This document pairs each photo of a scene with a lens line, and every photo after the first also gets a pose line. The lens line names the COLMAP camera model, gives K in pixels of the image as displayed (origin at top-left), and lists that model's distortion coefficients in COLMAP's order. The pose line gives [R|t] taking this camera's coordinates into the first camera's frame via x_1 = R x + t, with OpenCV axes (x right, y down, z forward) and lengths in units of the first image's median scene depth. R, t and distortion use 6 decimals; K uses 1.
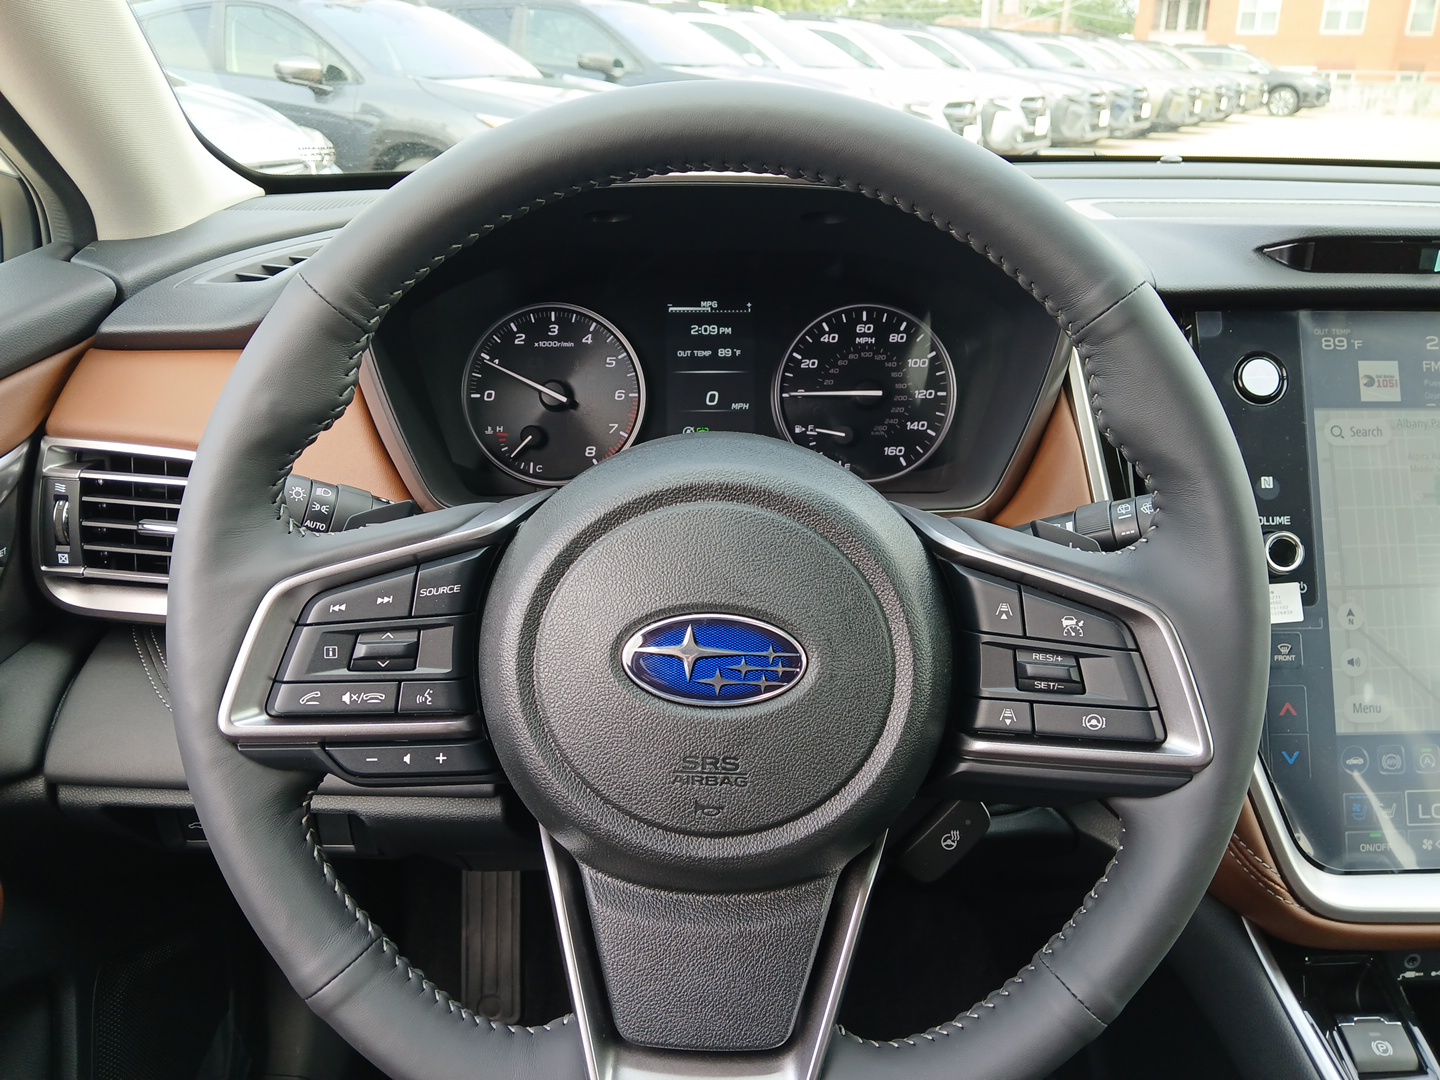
lens RADIAL K [[1100.2, 0, 731.1], [0, 1100.2, 564.5], [0, 0, 1]] dist [0.027426, -0.062617]
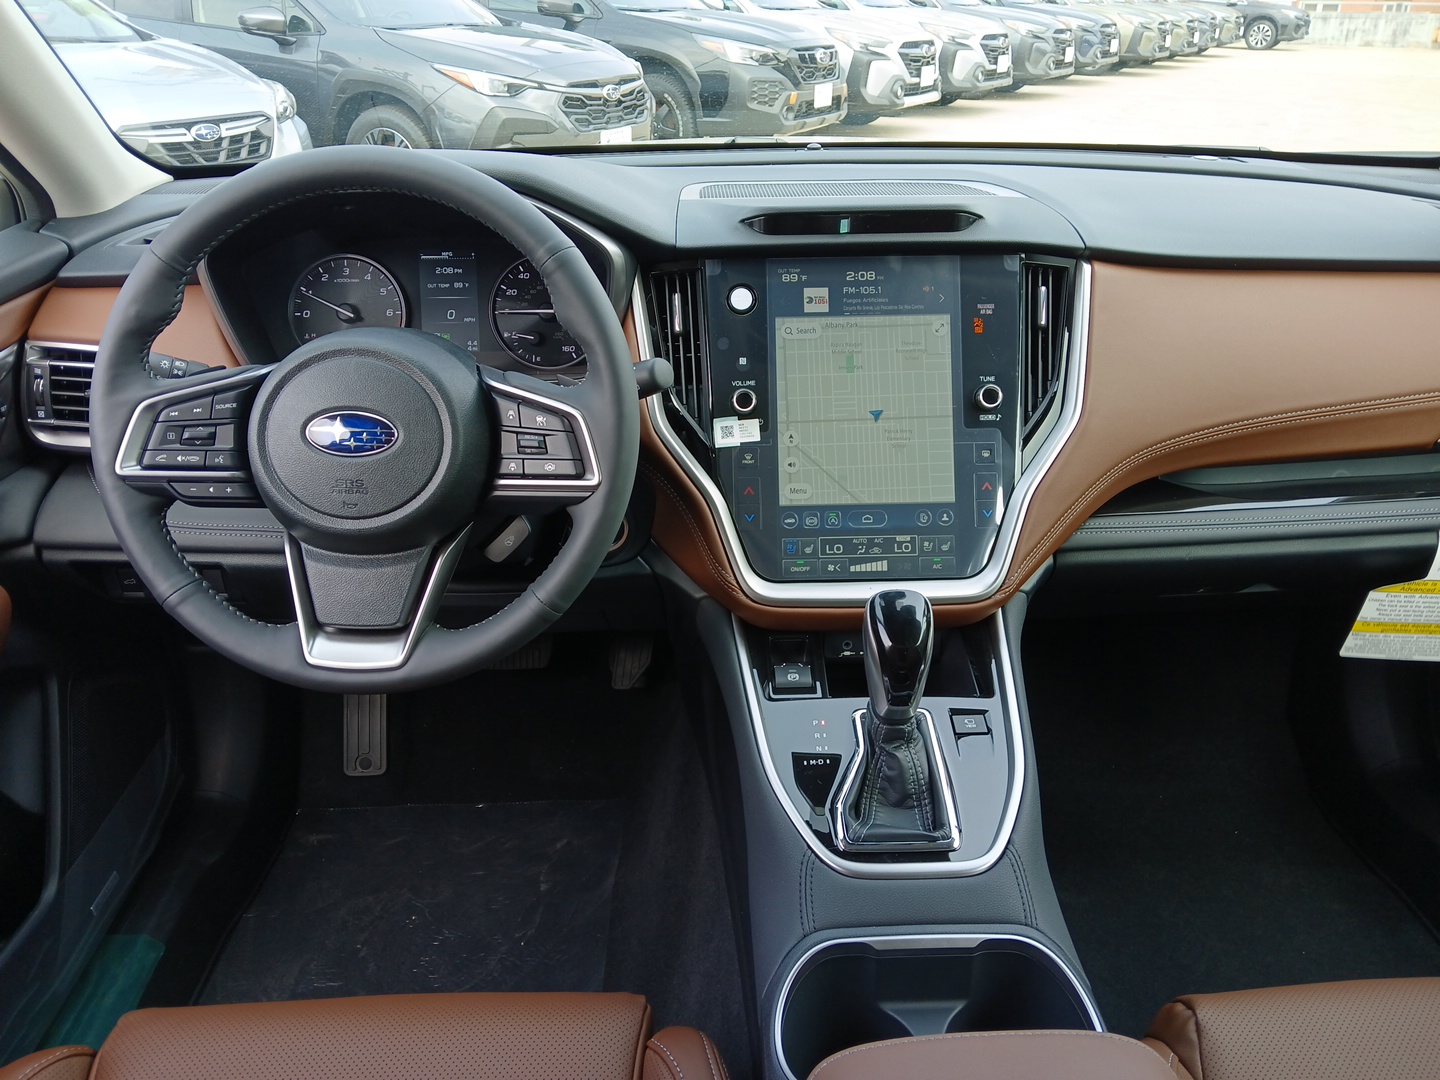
lens RADIAL K [[1100.2, 0, 734.8], [0, 1100.2, 555.3], [0, 0, 1]] dist [0.027426, -0.062617]
pose [[0.999942, -0.008969, 0.006000, 0.431377], [0.008688, 0.998935, 0.045315, 0.142158], [-0.006400, -0.045261, 0.998955, -0.679806]]
